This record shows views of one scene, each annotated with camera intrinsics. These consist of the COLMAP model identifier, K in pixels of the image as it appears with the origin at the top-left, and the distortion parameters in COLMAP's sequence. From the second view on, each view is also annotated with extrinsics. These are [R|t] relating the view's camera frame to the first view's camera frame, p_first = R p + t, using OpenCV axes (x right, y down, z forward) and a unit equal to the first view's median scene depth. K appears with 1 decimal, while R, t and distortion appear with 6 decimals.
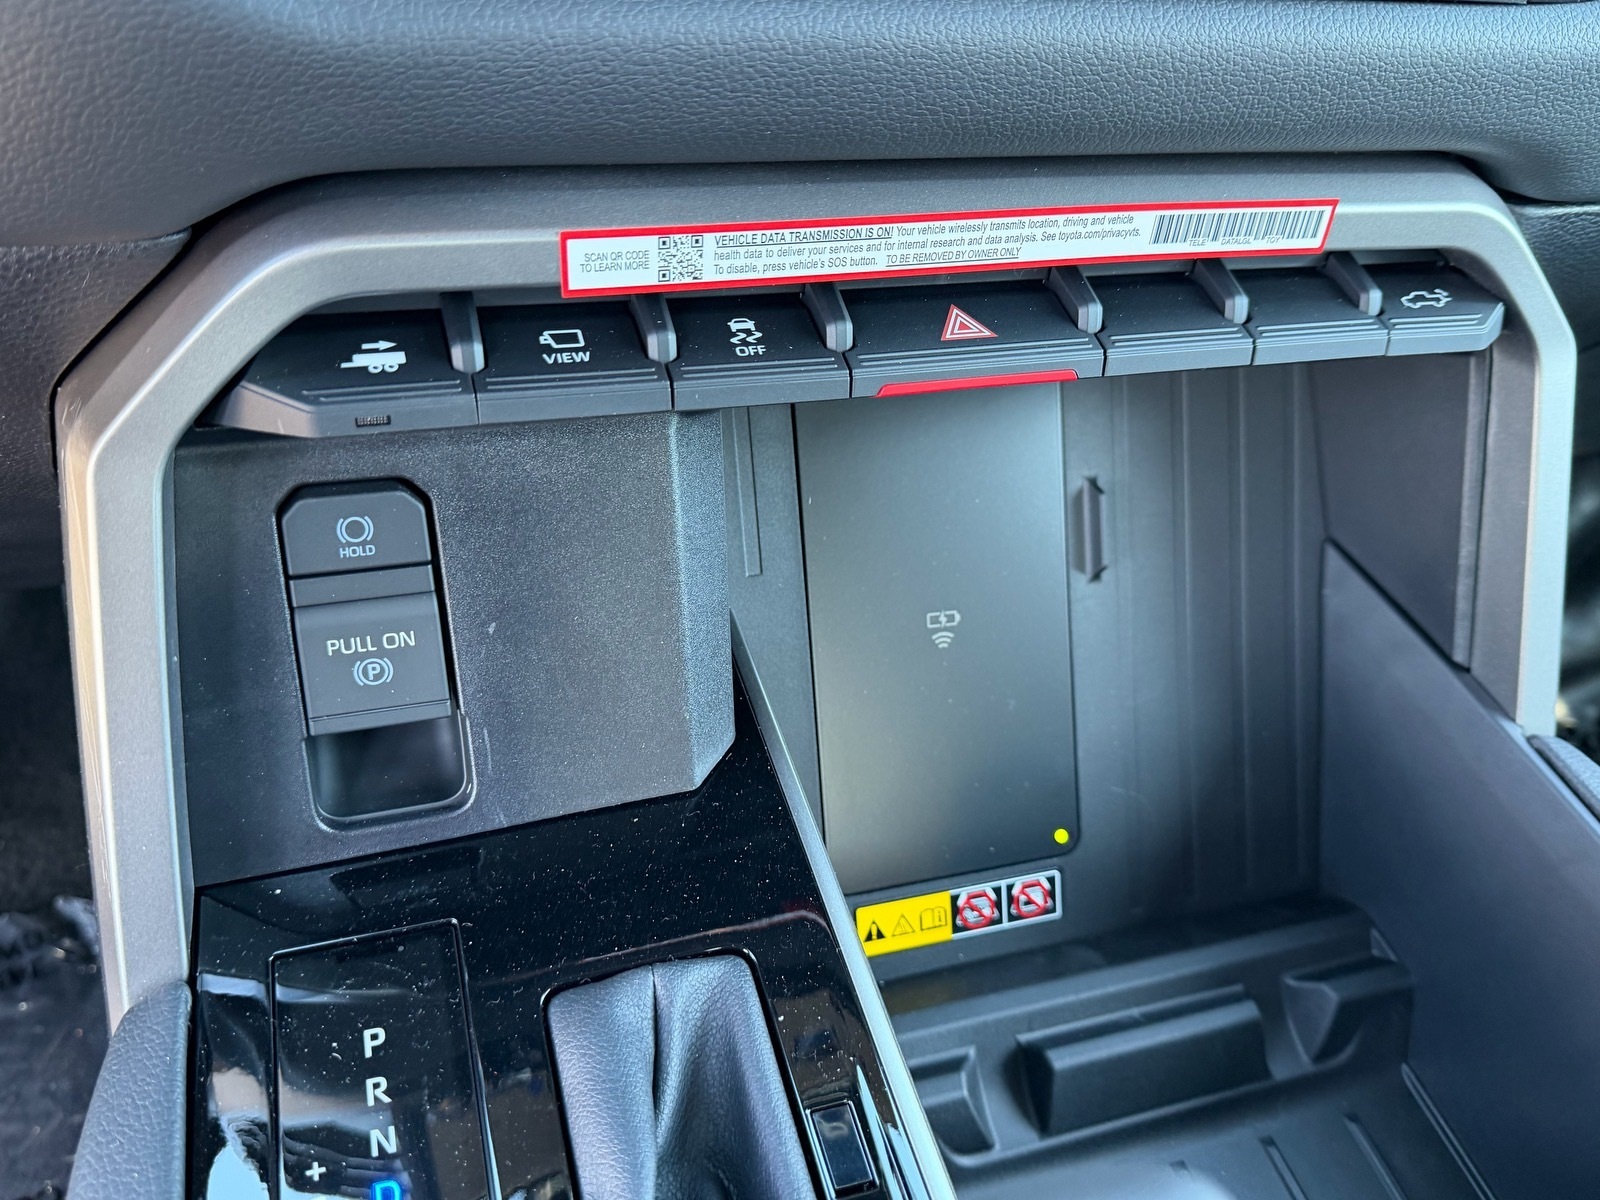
lens RADIAL K [[1275.3, 0, 800.0], [0, 1275.3, 600.0], [0, 0, 1]] dist [0.197888, -0.508280]
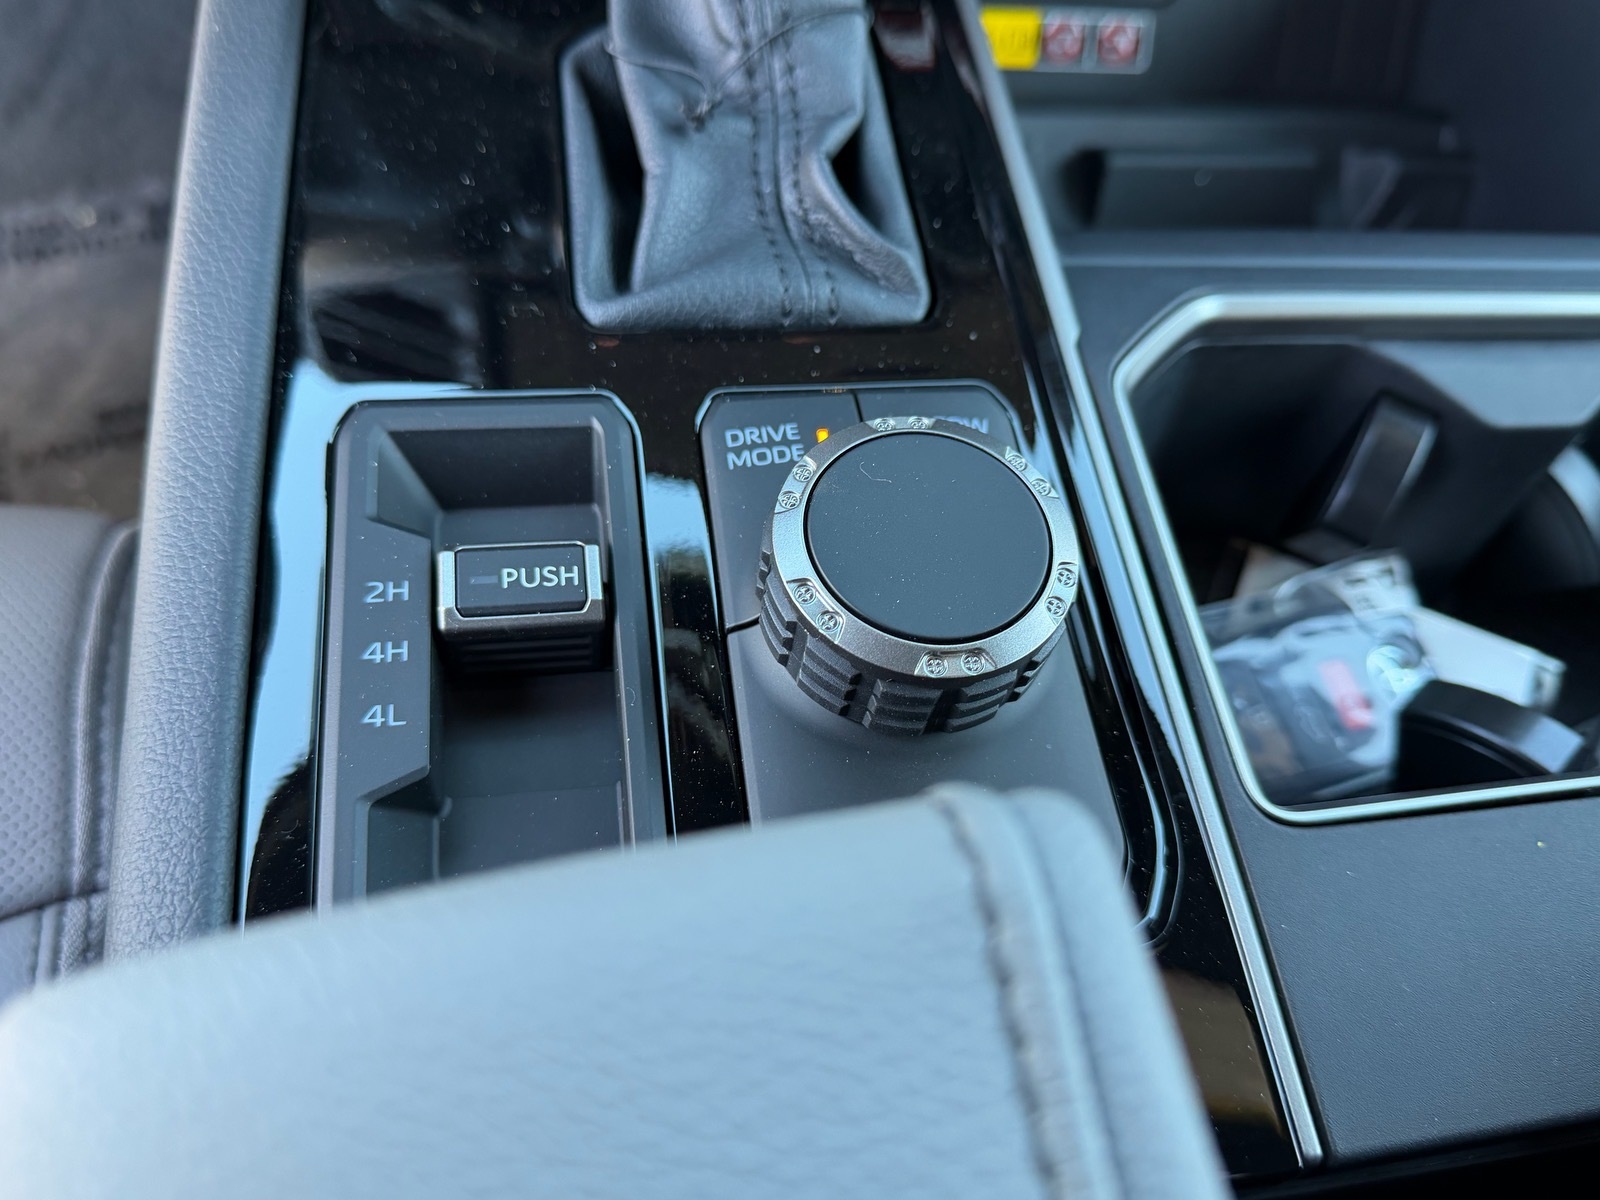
lens RADIAL K [[1275.3, 0, 800.0], [0, 1275.3, 600.0], [0, 0, 1]] dist [0.197888, -0.508280]
pose [[0.987397, 0.137836, -0.077771, 0.100783], [-0.111376, 0.954308, 0.277294, 0.565564], [0.112438, -0.265138, 0.957632, -0.188582]]
